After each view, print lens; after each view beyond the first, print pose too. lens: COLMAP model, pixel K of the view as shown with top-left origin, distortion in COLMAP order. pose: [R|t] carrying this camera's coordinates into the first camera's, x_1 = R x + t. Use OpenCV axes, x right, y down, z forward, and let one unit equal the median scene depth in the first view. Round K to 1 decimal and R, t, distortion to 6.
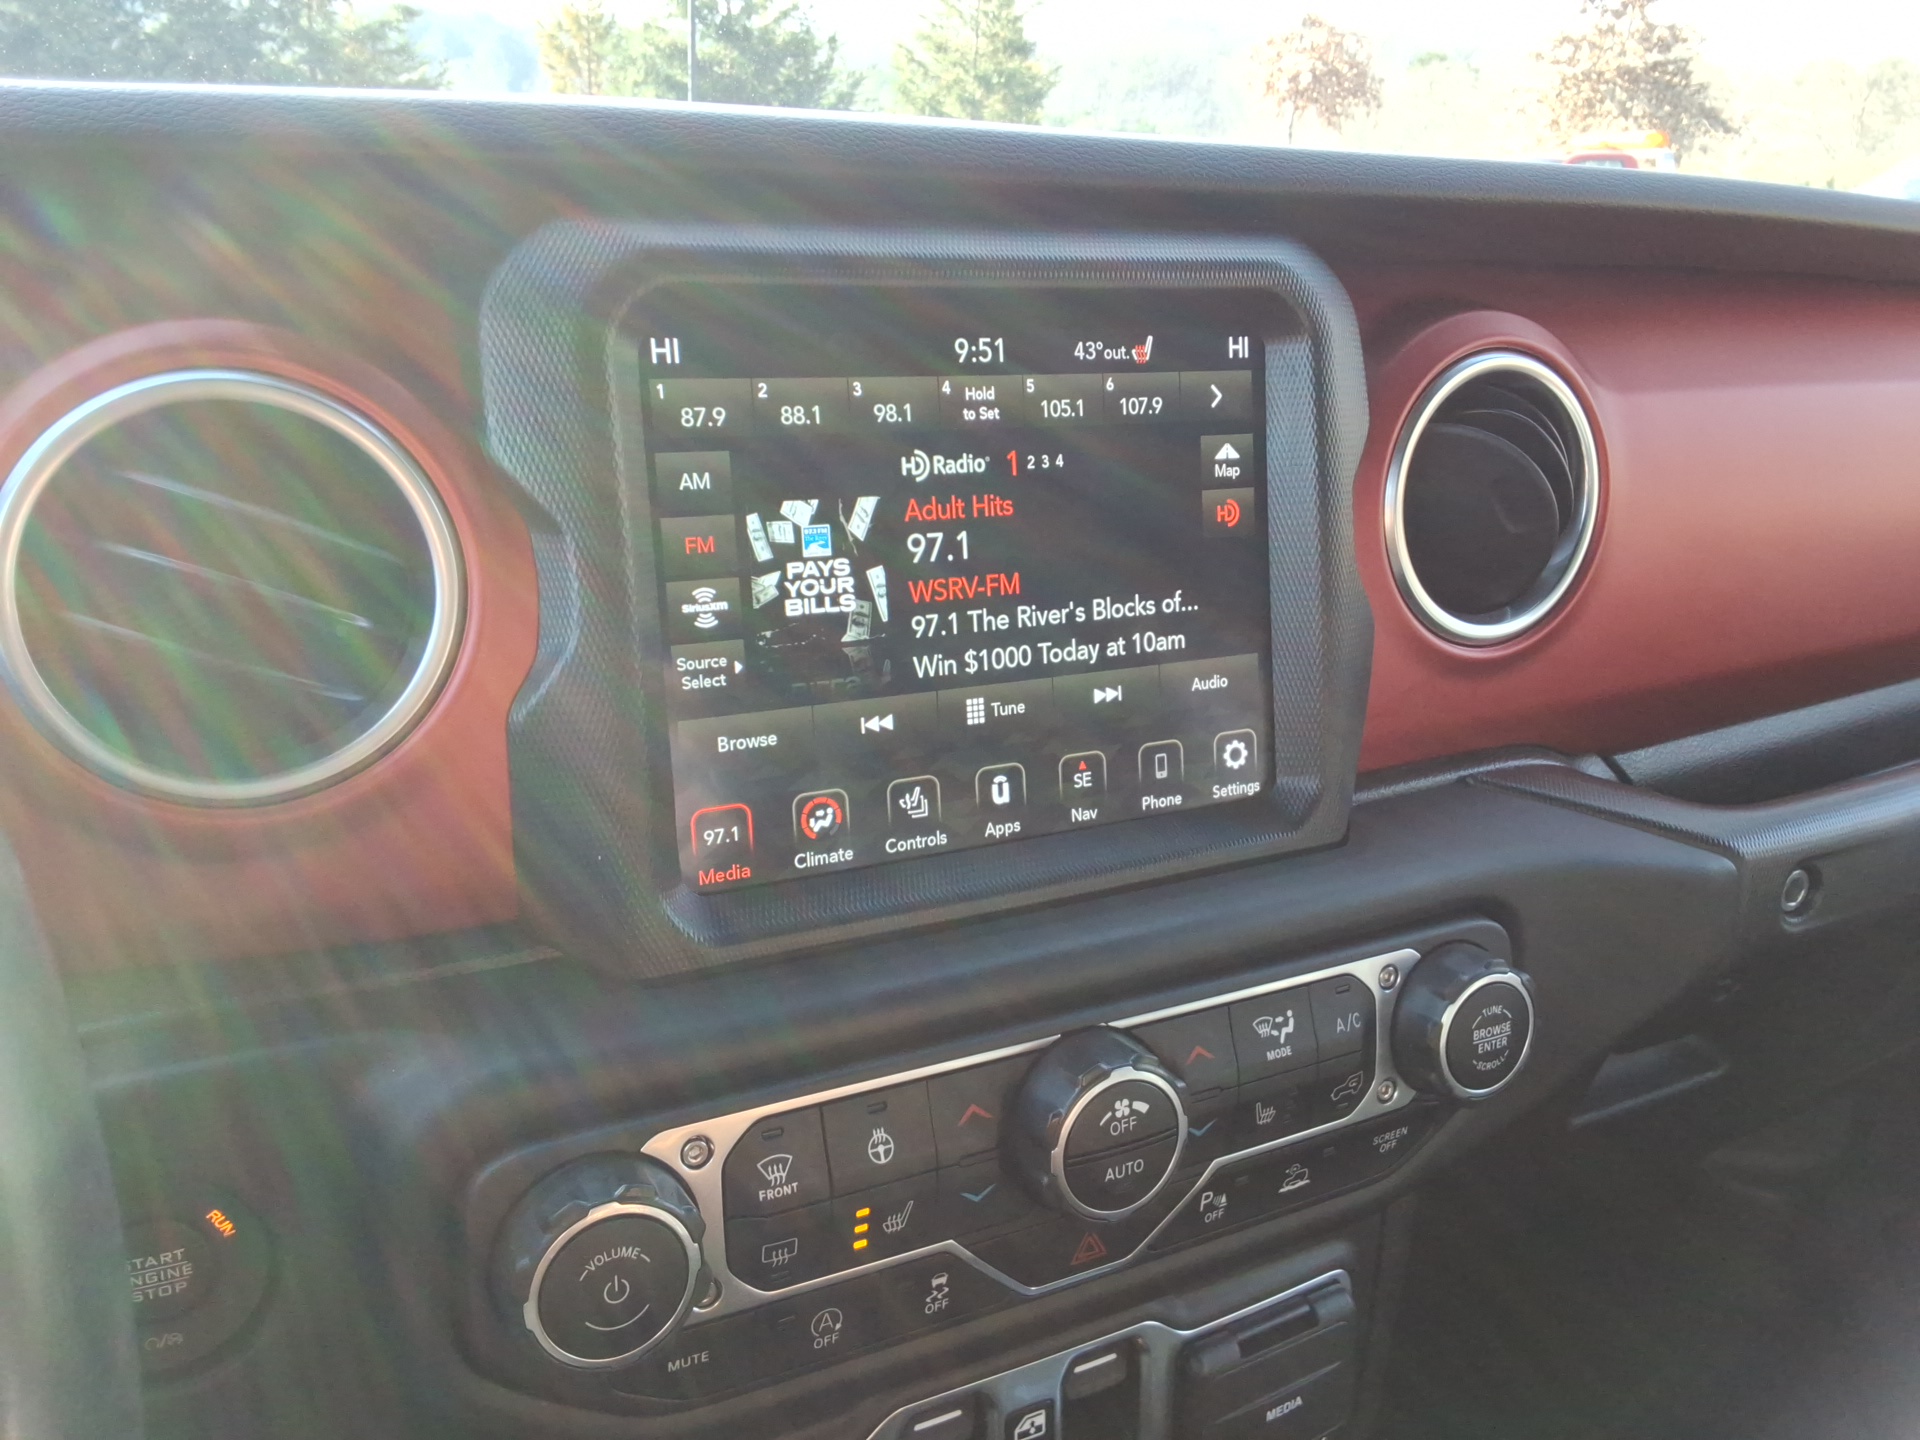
lens RADIAL K [[1553.1, 0, 974.3], [0, 1553.1, 699.7], [0, 0, 1]] dist [0.116083, -0.193524]
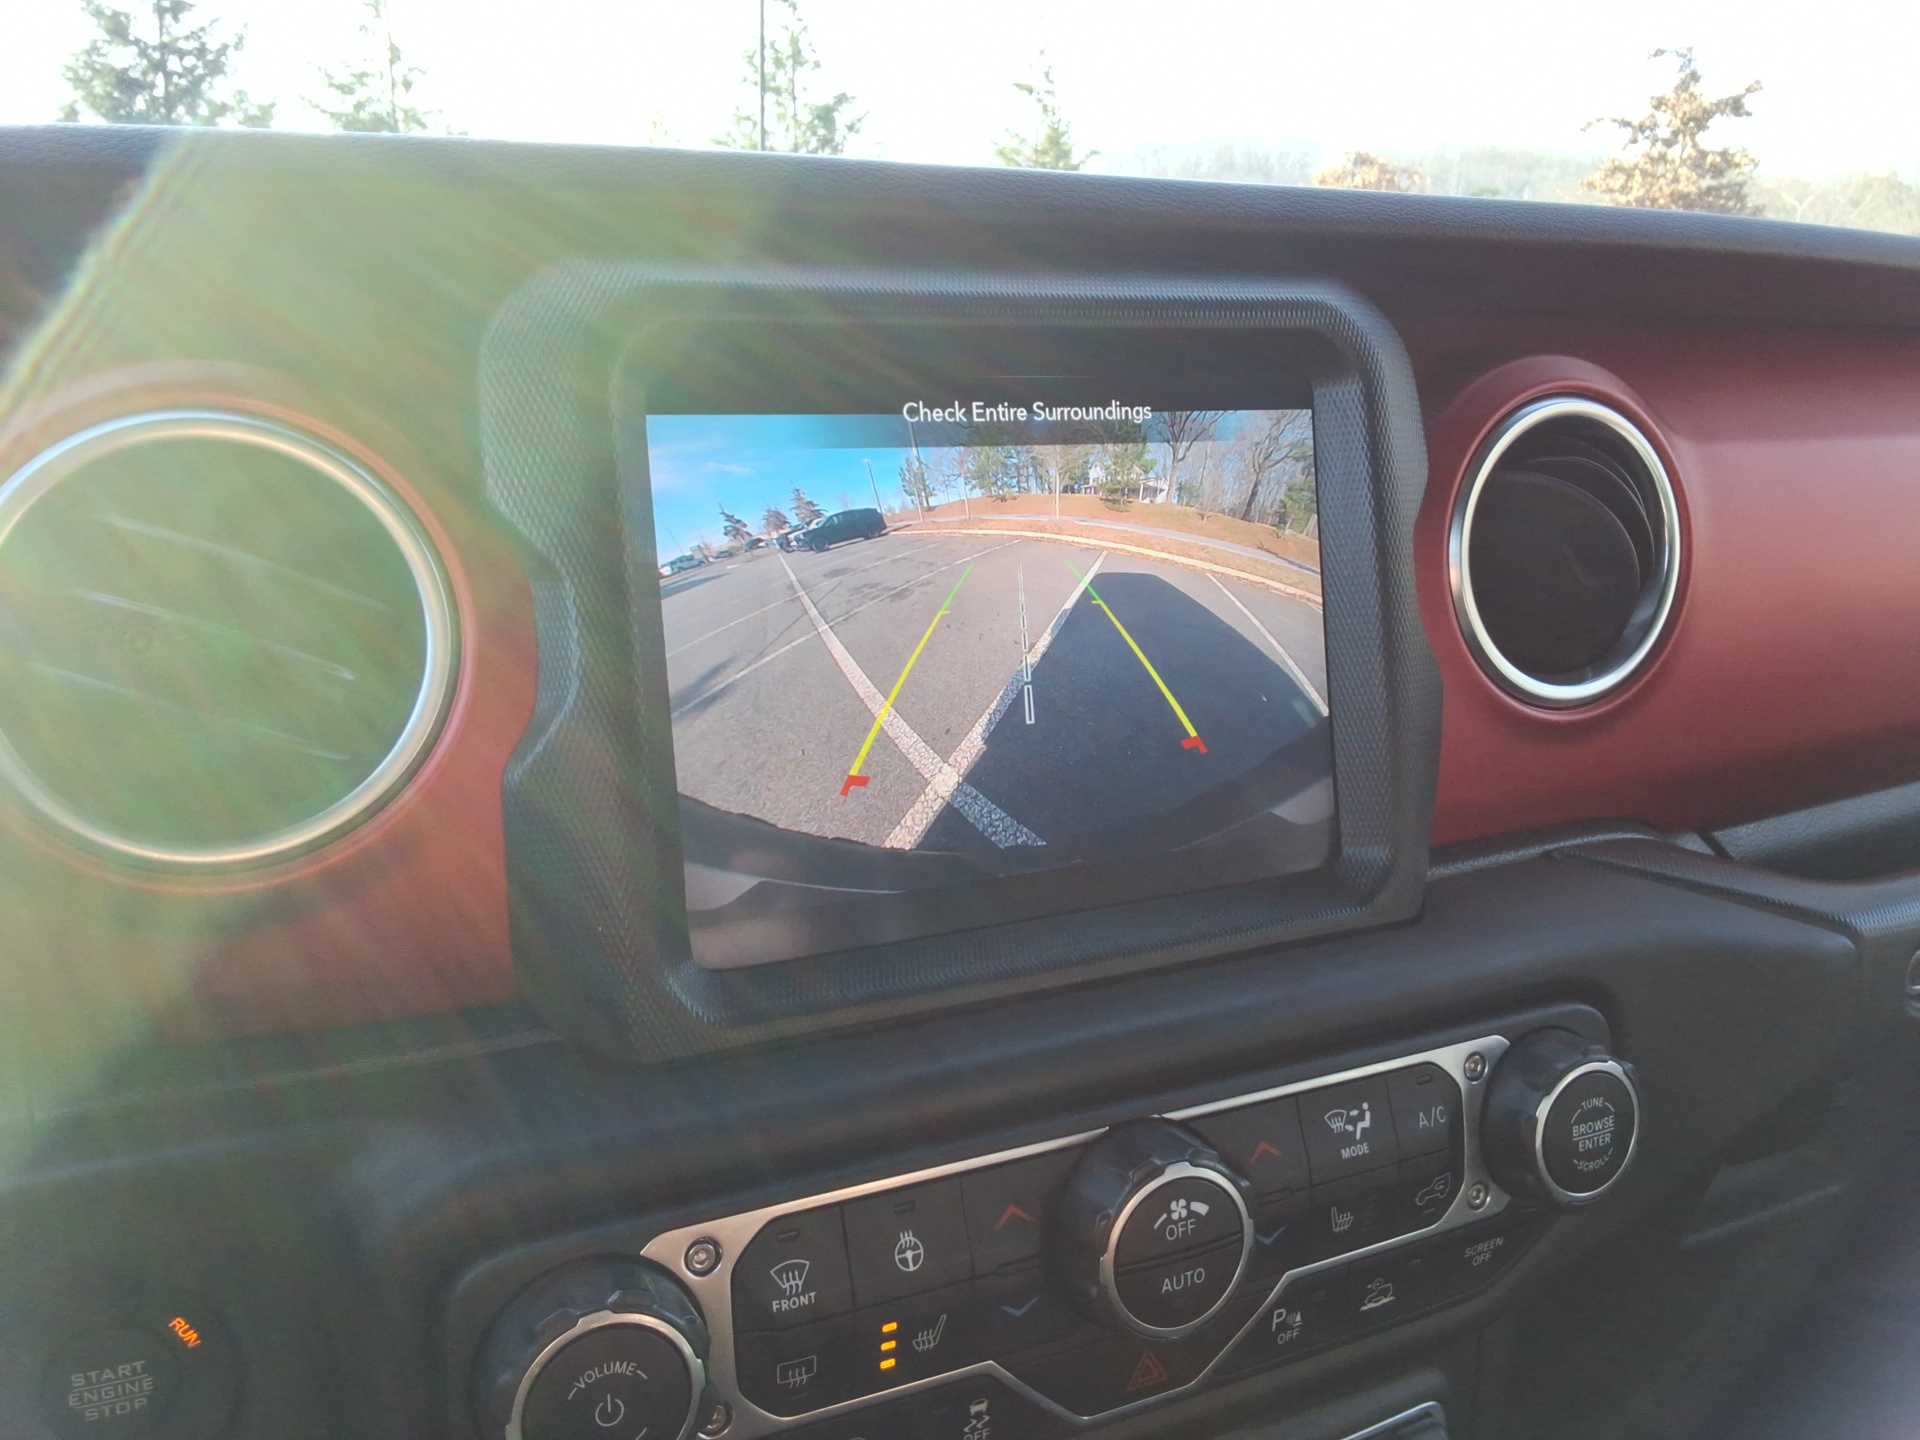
lens RADIAL K [[1553.1, 0, 974.3], [0, 1553.1, 699.7], [0, 0, 1]] dist [0.116083, -0.193524]
pose [[0.998882, -0.018223, -0.043615, 0.020591], [0.014522, 0.996384, -0.083711, 0.041001], [0.044983, 0.082984, 0.995535, 0.069685]]
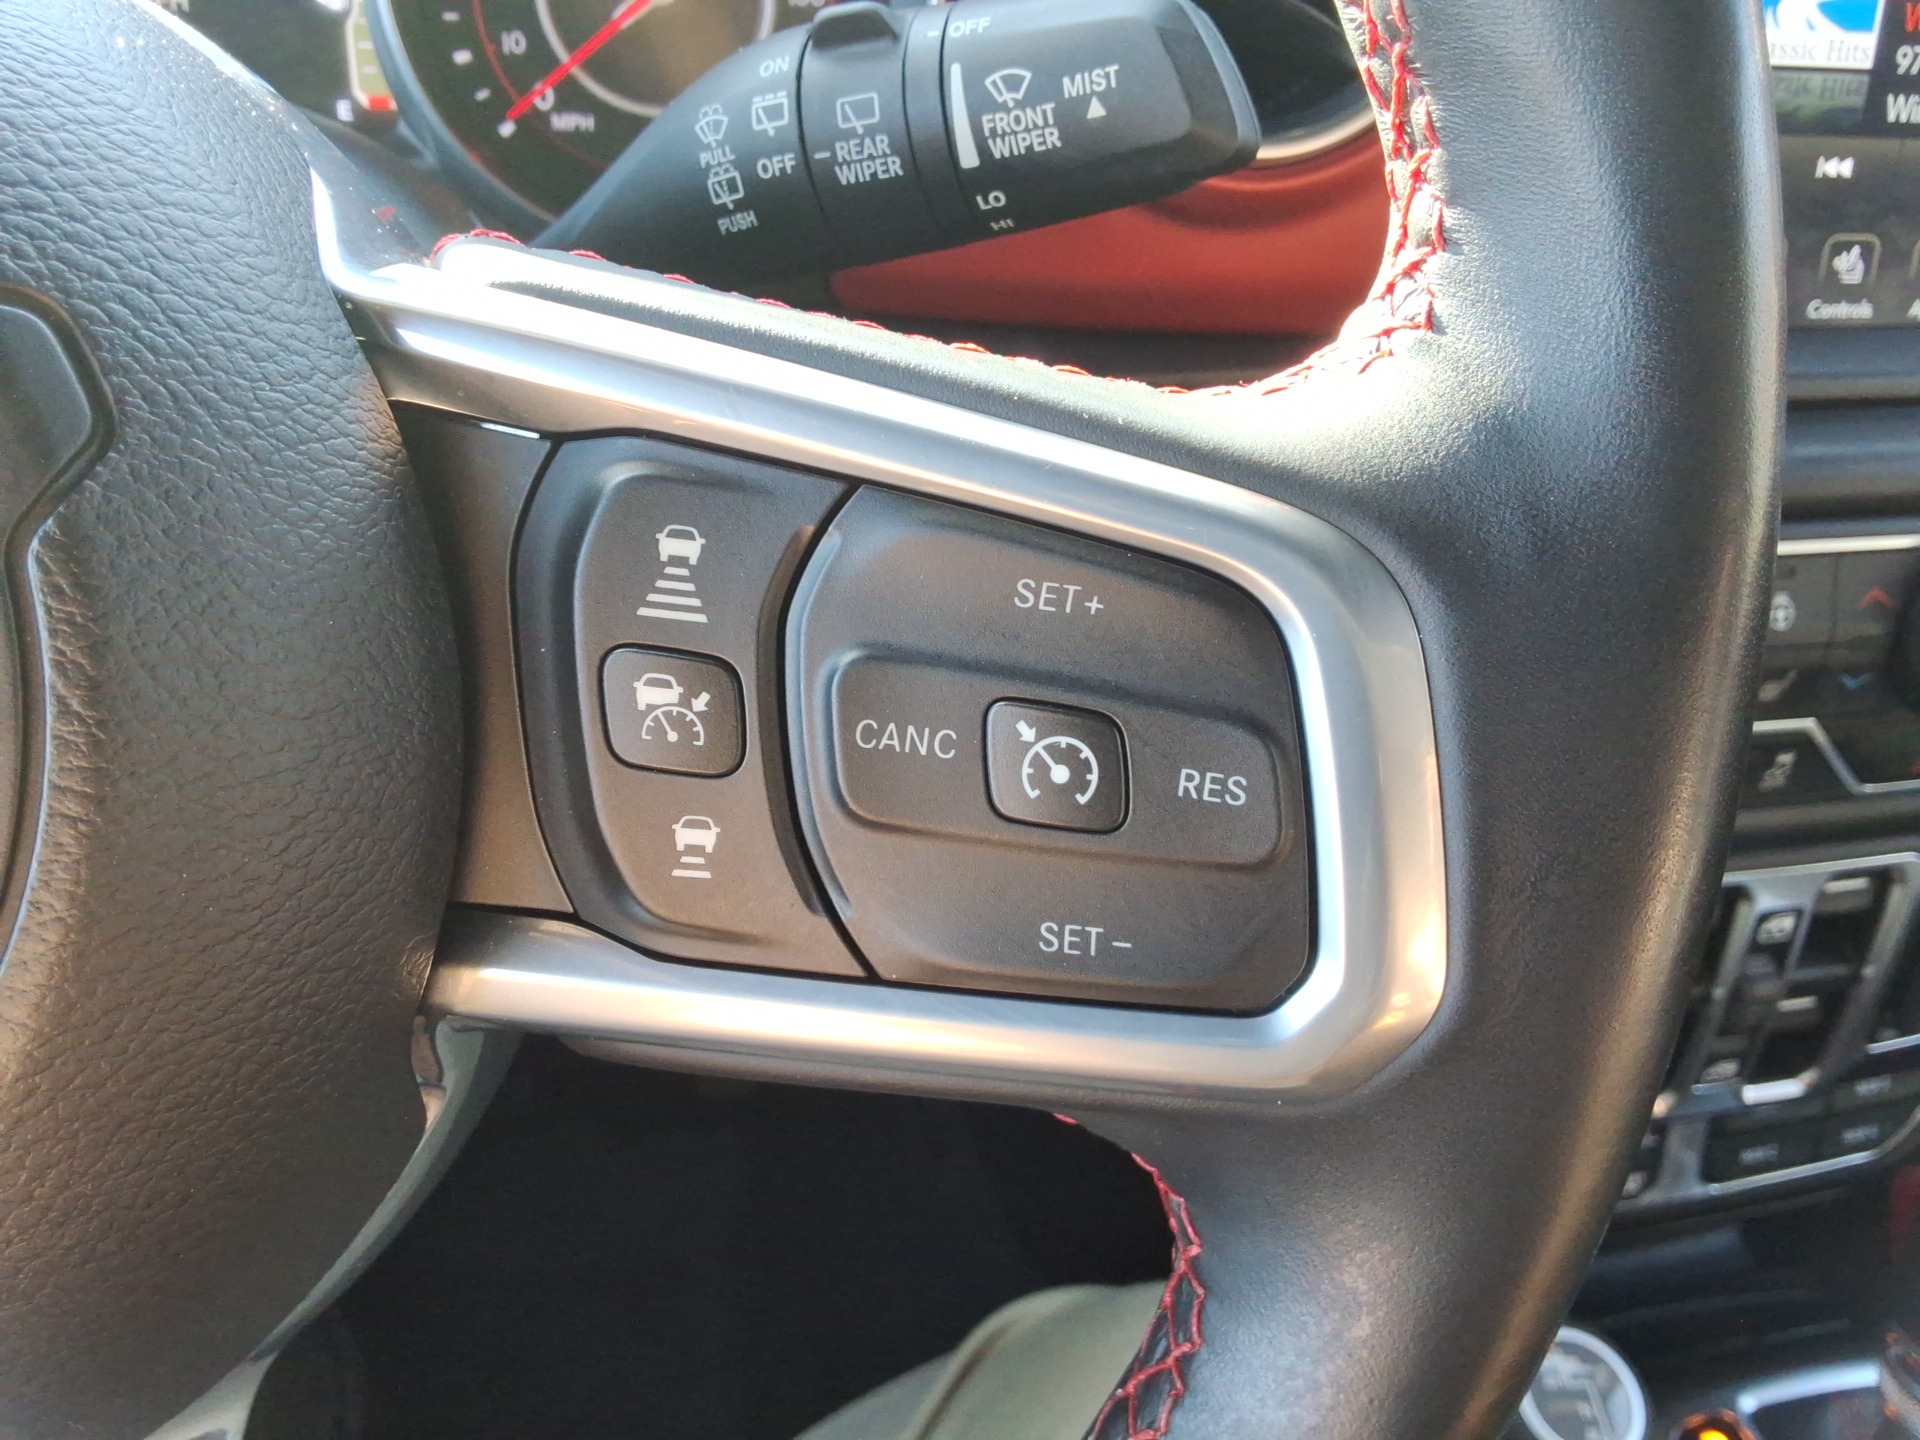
lens RADIAL K [[1553.1, 0, 974.3], [0, 1553.1, 699.7], [0, 0, 1]] dist [0.116083, -0.193524]
pose [[0.965539, 0.155242, -0.208887, -0.295714], [-0.100048, 0.962344, 0.252753, 0.127112], [0.240259, -0.223145, 0.944713, -0.048442]]
